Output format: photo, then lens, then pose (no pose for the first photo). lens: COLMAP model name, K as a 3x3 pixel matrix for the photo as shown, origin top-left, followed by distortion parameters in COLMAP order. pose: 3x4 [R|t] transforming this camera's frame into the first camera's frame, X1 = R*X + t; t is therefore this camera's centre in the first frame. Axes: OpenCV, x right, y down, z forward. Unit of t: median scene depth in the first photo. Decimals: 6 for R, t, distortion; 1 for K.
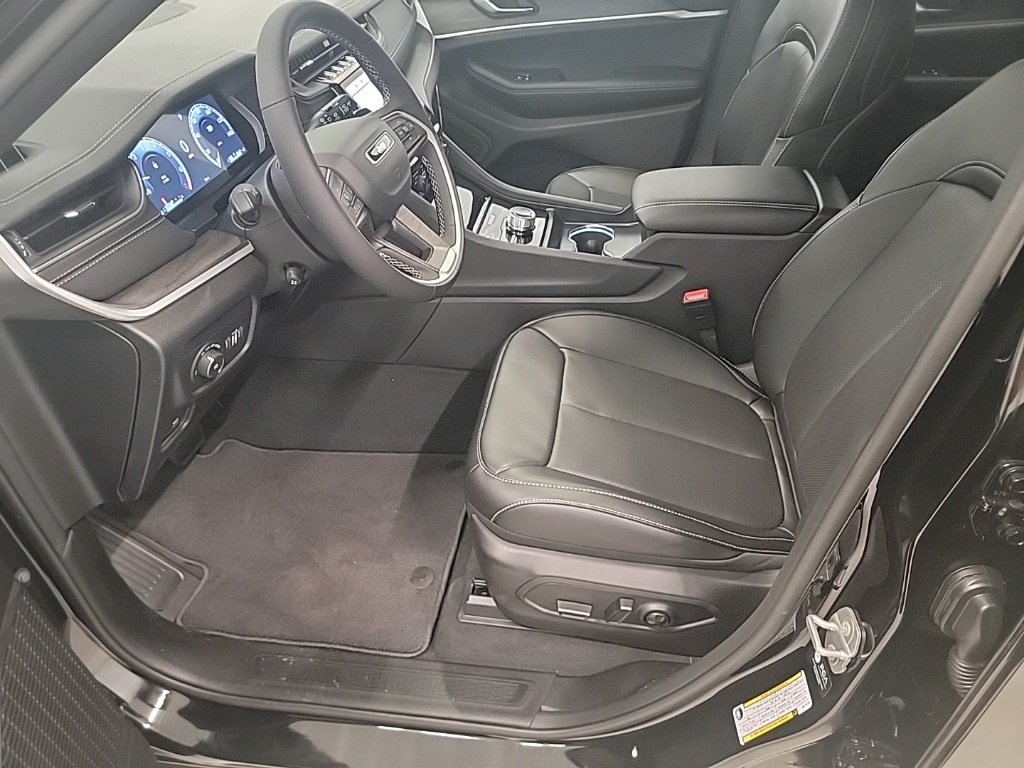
lens RADIAL K [[721.7, 0, 535.0], [0, 721.7, 387.1], [0, 0, 1]] dist [0.036380, -0.005063]
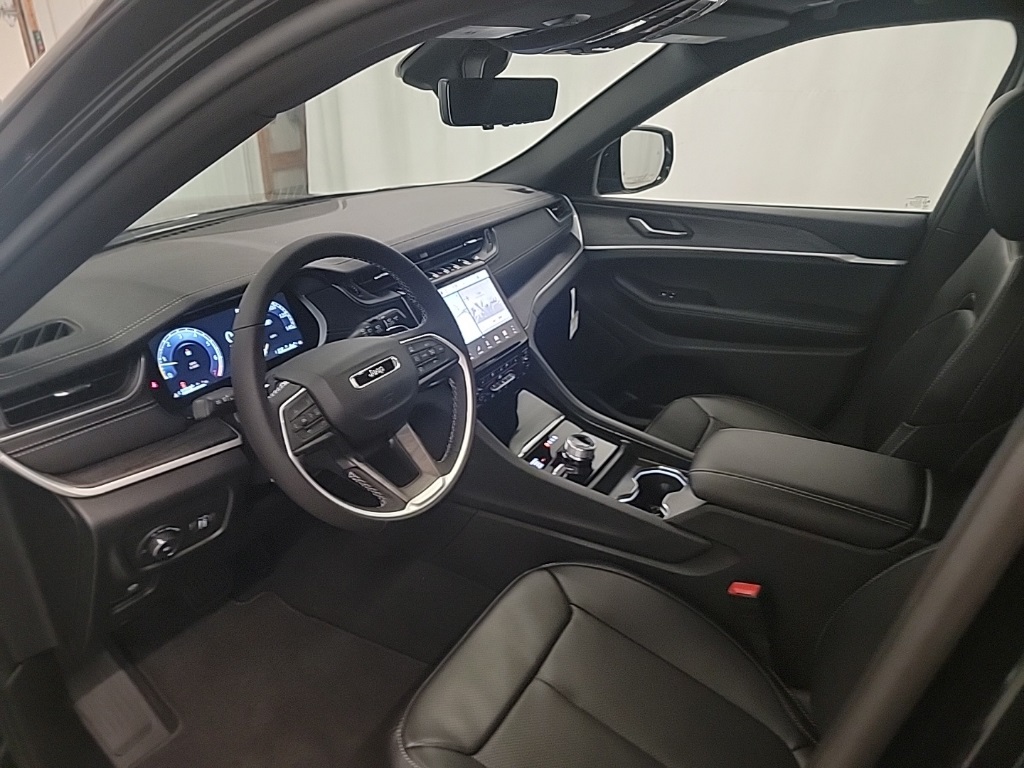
lens RADIAL K [[734.8, 0, 513.4], [0, 734.8, 382.0], [0, 0, 1]] dist [0.074159, -0.078477]
pose [[0.922873, 0.187724, -0.336251, 0.269098], [-0.256854, 0.950612, -0.174248, -0.166014], [0.286934, 0.247177, 0.925512, 0.103823]]
